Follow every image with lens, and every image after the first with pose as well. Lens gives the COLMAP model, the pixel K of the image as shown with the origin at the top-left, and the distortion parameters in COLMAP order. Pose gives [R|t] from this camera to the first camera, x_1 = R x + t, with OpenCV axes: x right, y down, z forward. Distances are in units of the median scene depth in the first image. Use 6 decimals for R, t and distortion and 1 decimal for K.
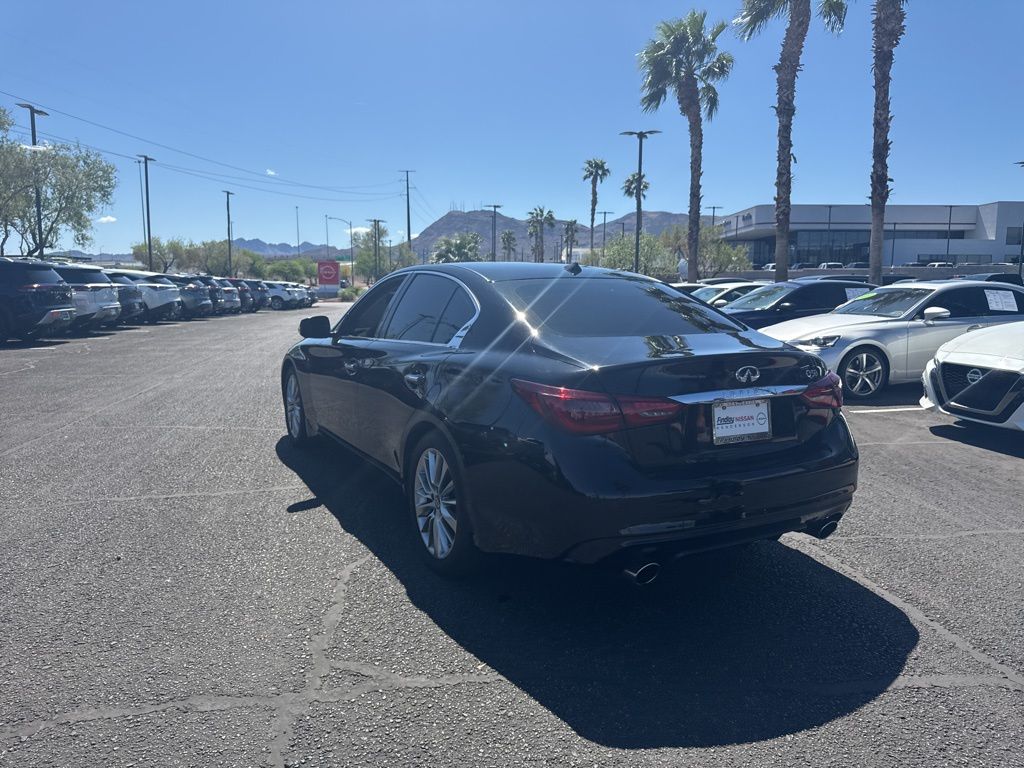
lens RADIAL K [[724.4, 0, 518.3], [0, 724.4, 379.1], [0, 0, 1]] dist [0.045658, -0.057398]
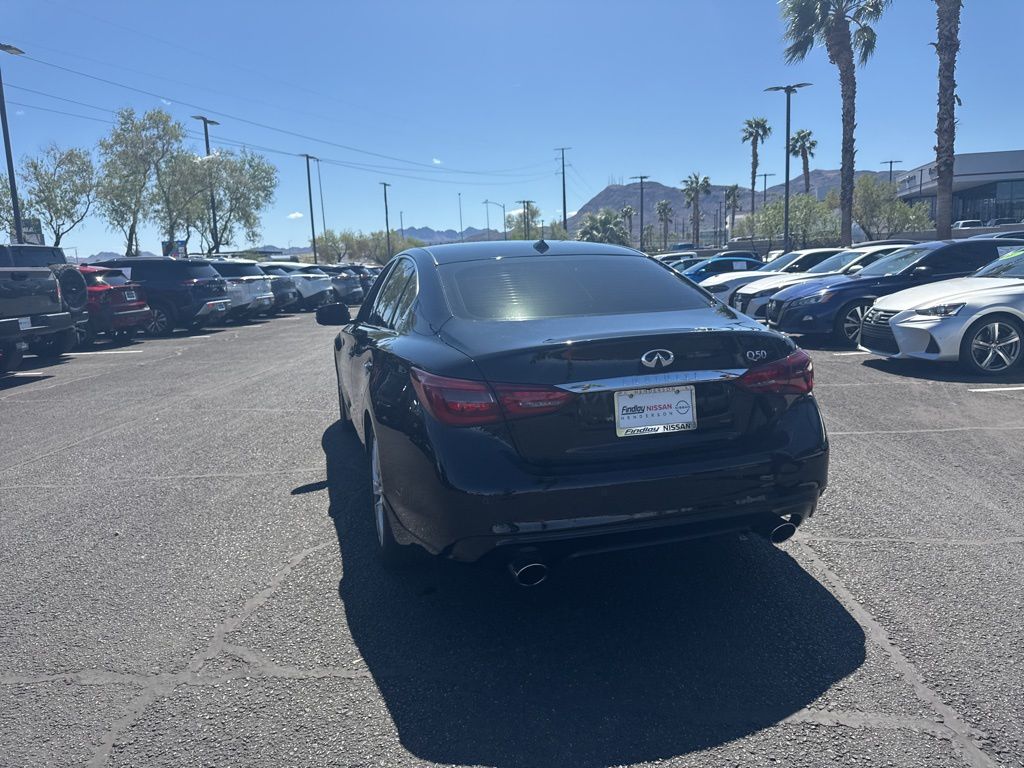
lens RADIAL K [[724.4, 0, 517.9], [0, 724.4, 380.9], [0, 0, 1]] dist [0.045658, -0.057398]
pose [[0.975220, -0.009801, -0.221021, 0.053939], [0.017227, 0.999349, 0.031695, -0.001571], [0.220566, -0.034717, 0.974754, 0.014330]]
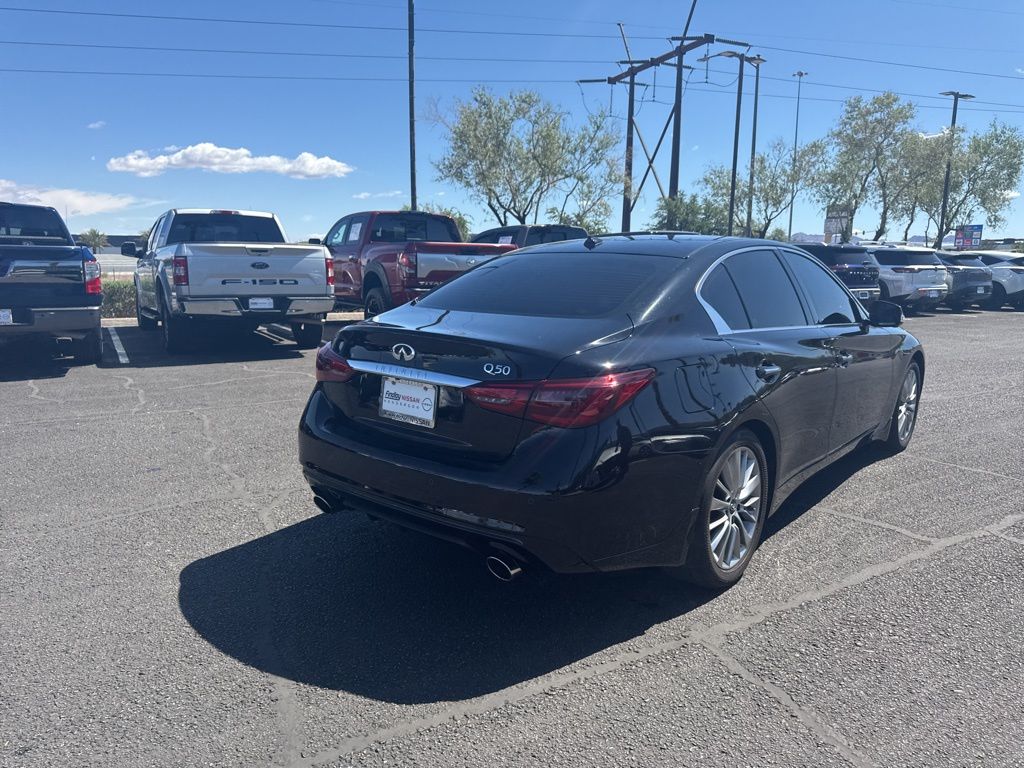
lens RADIAL K [[724.4, 0, 515.4], [0, 724.4, 389.1], [0, 0, 1]] dist [0.045658, -0.057398]
pose [[0.341232, 0.159563, -0.926337, 0.196453], [-0.126833, 0.984290, 0.122824, -0.014770], [0.931383, 0.075578, 0.356109, 0.125521]]
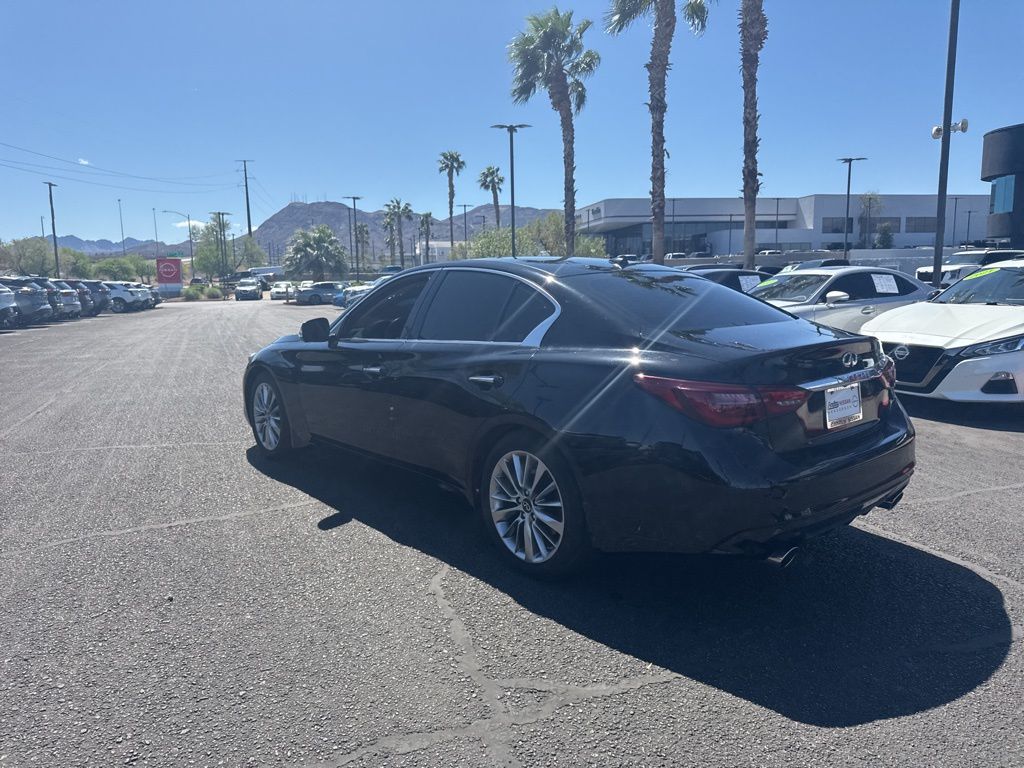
lens RADIAL K [[724.4, 0, 519.6], [0, 724.4, 382.0], [0, 0, 1]] dist [0.045658, -0.057398]
pose [[0.979169, -0.050307, 0.196715, -0.056234], [0.047681, 0.998699, 0.018064, -0.002479], [-0.197368, -0.008308, 0.980294, 0.009663]]
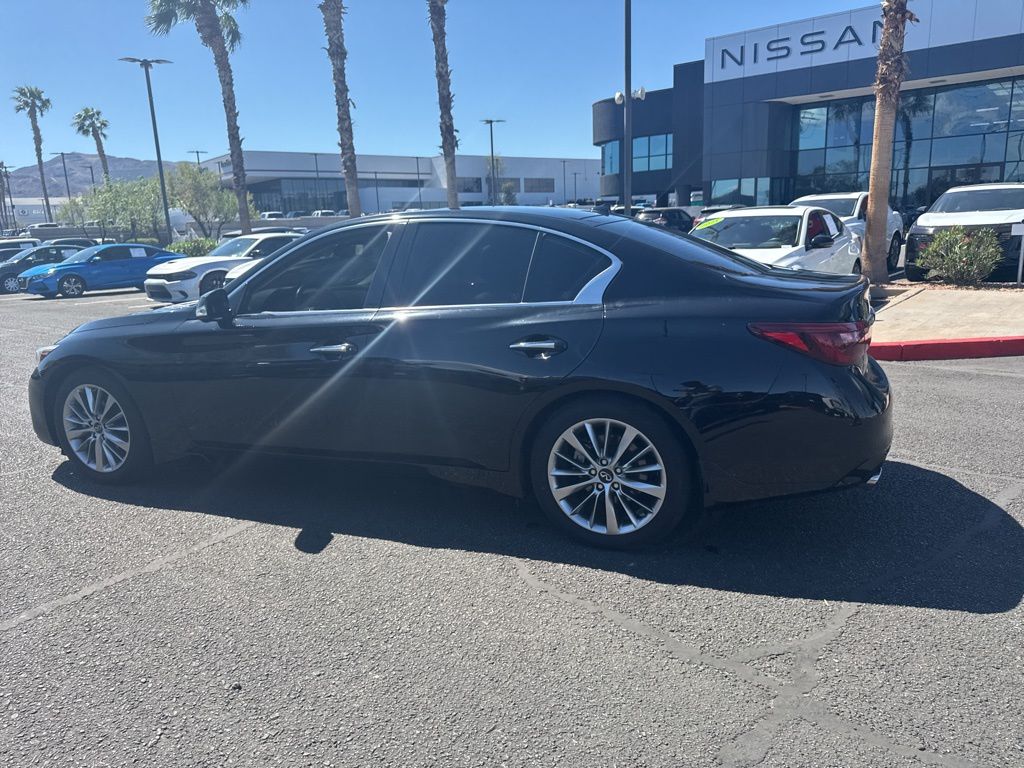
lens RADIAL K [[724.4, 0, 519.2], [0, 724.4, 387.9], [0, 0, 1]] dist [0.045658, -0.057398]
pose [[0.770691, -0.173224, 0.613212, -0.134780], [0.124439, 0.984726, 0.121775, -0.011245], [-0.624940, -0.017543, 0.780475, 0.067539]]
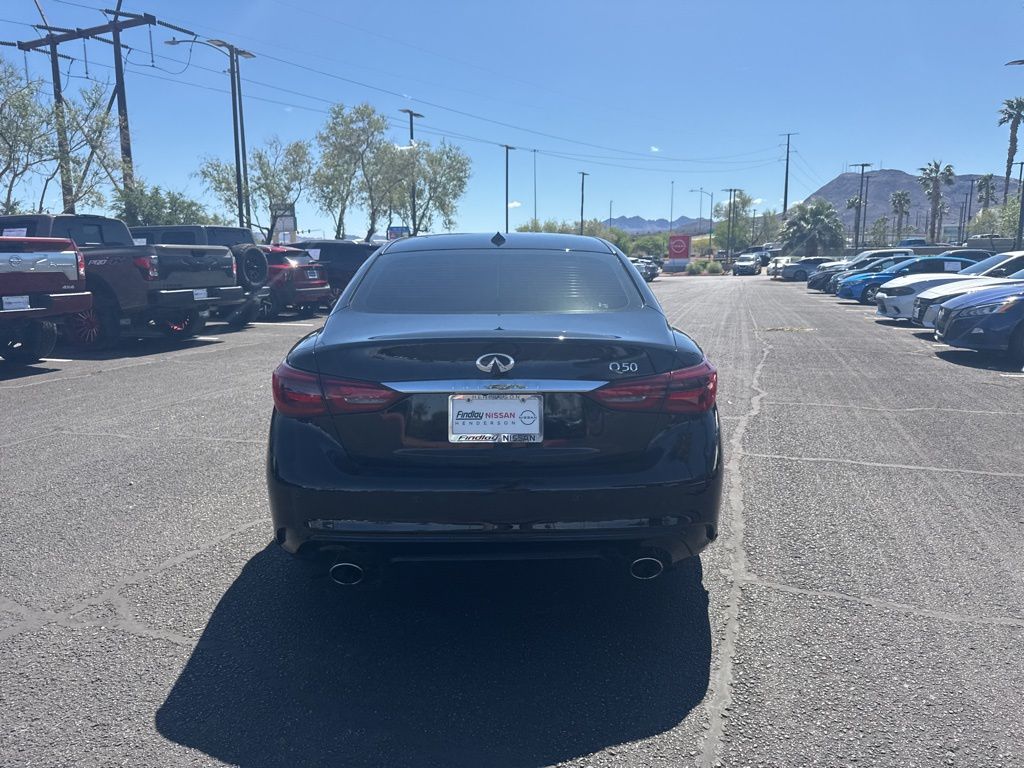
lens RADIAL K [[724.4, 0, 518.2], [0, 724.4, 381.7], [0, 0, 1]] dist [0.045658, -0.057398]
pose [[0.877147, 0.068198, -0.475355, 0.114917], [-0.049638, 0.997438, 0.051506, -0.004518], [0.477650, -0.021582, 0.878285, 0.044484]]
